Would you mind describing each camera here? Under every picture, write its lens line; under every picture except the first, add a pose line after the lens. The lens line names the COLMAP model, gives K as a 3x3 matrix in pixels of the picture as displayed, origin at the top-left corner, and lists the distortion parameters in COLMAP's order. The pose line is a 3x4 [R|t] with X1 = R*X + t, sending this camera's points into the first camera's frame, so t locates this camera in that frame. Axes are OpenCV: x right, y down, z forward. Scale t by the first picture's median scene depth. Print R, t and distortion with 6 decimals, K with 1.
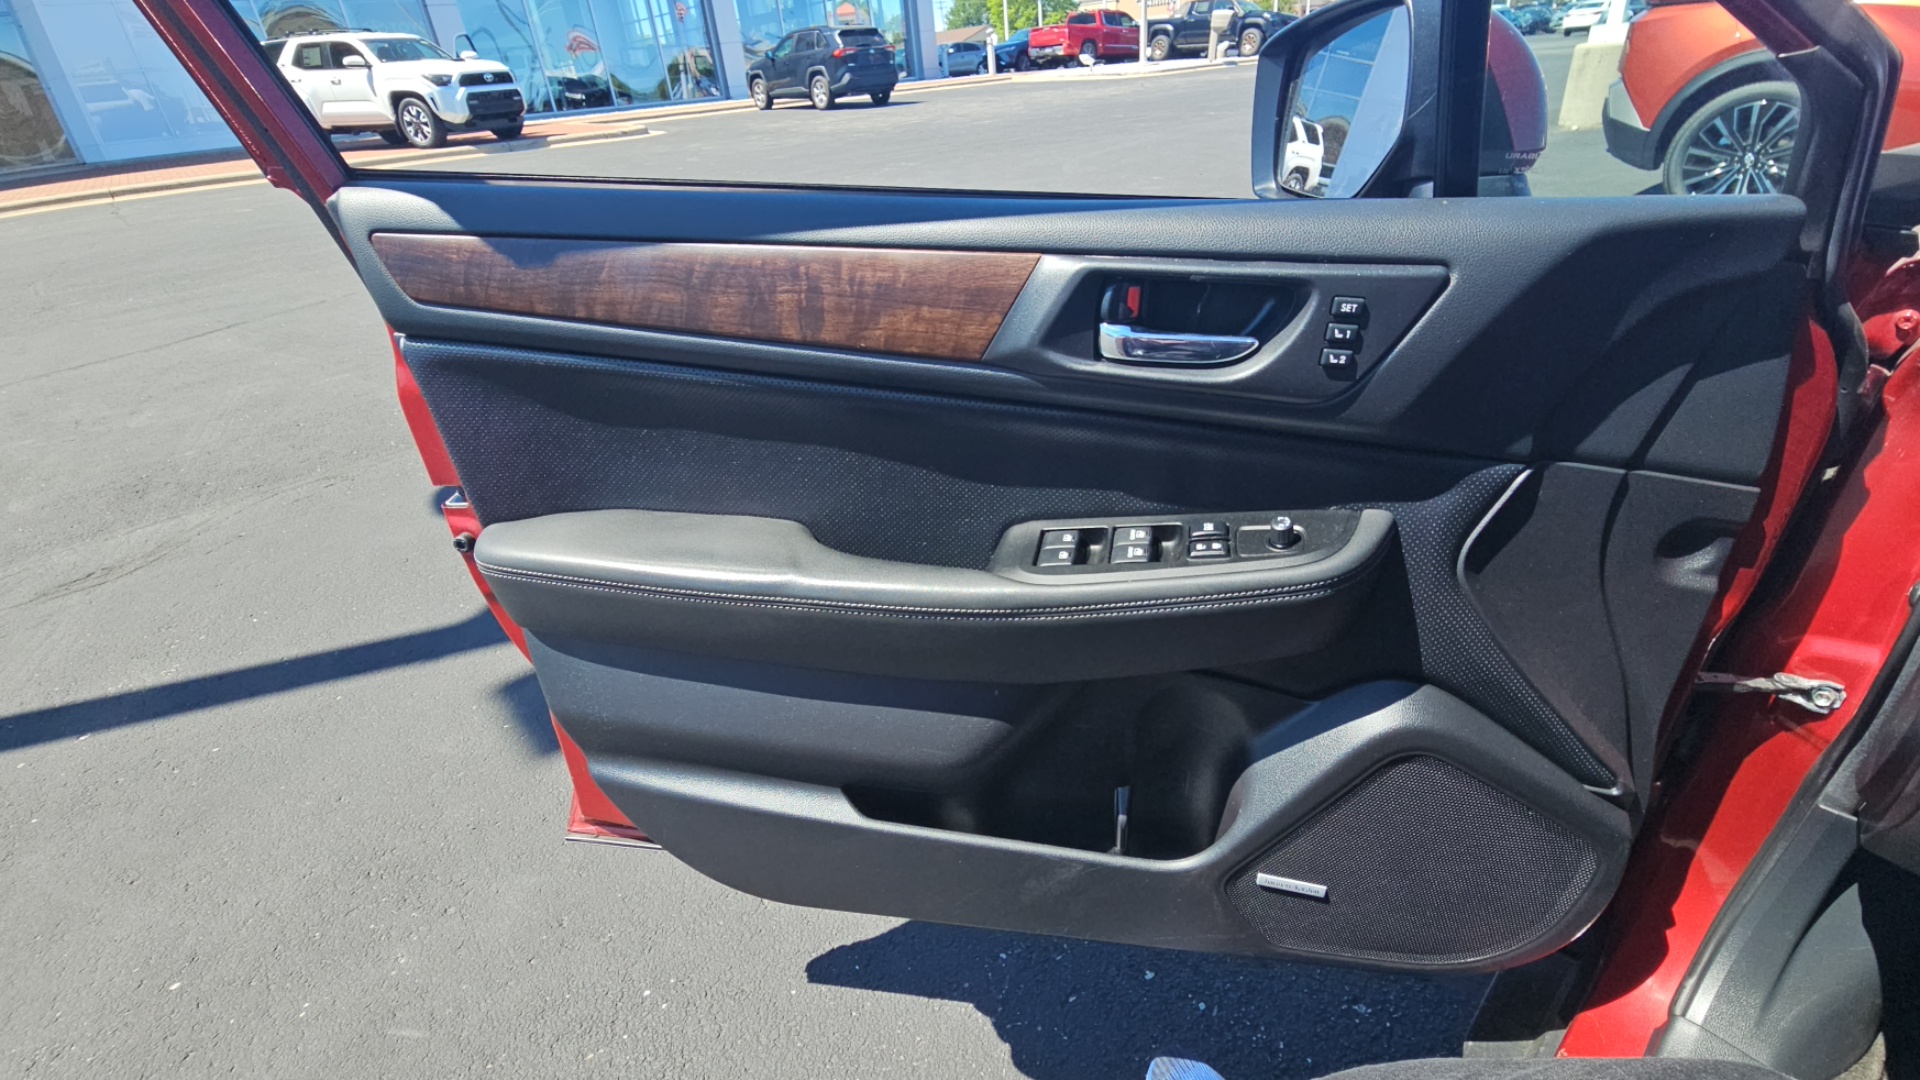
lens RADIAL K [[860.4, 0, 979.0], [0, 860.4, 537.2], [0, 0, 1]] dist [0.009833, -0.007591]
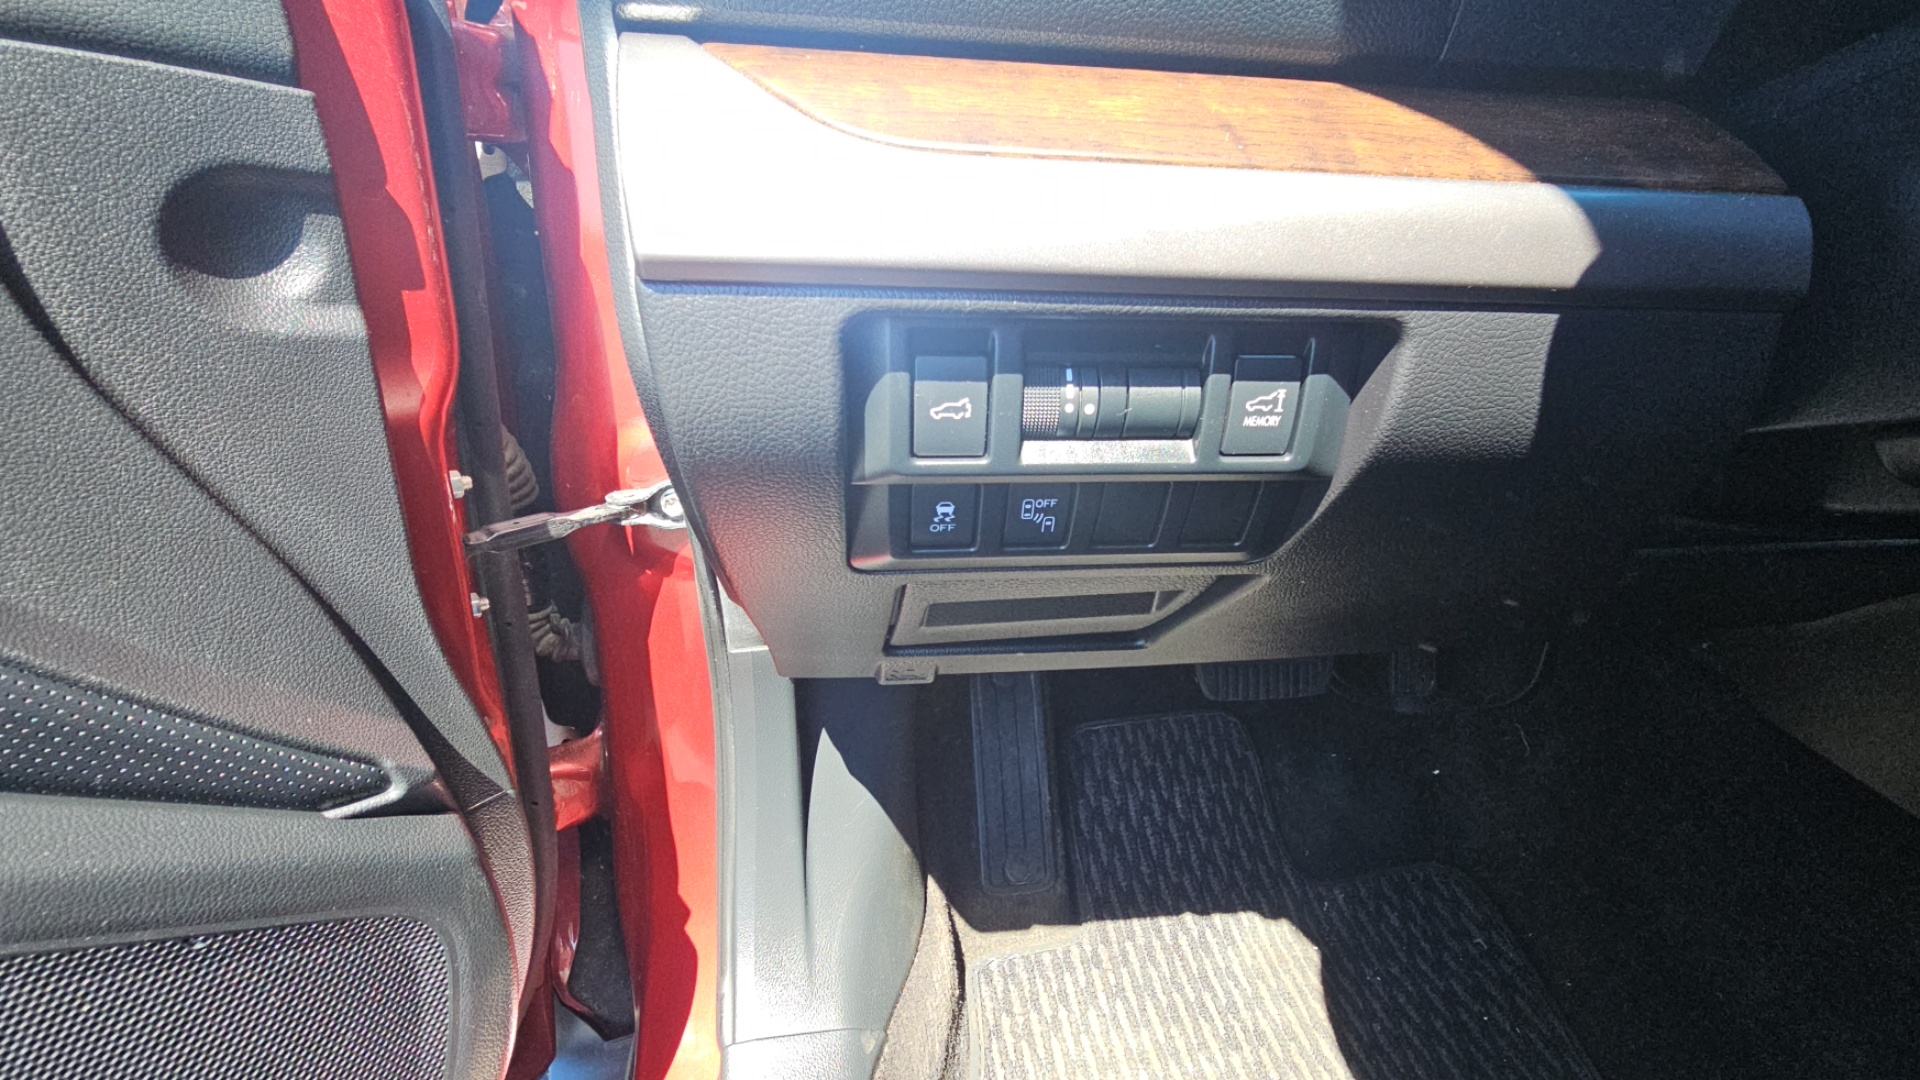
lens RADIAL K [[860.4, 0, 965.7], [0, 860.4, 535.7], [0, 0, 1]] dist [0.009833, -0.007591]
pose [[0.533153, -0.287633, 0.795622, 0.555087], [0.374586, 0.923484, 0.082845, 0.238657], [-0.758573, 0.253860, 0.600102, 0.423981]]
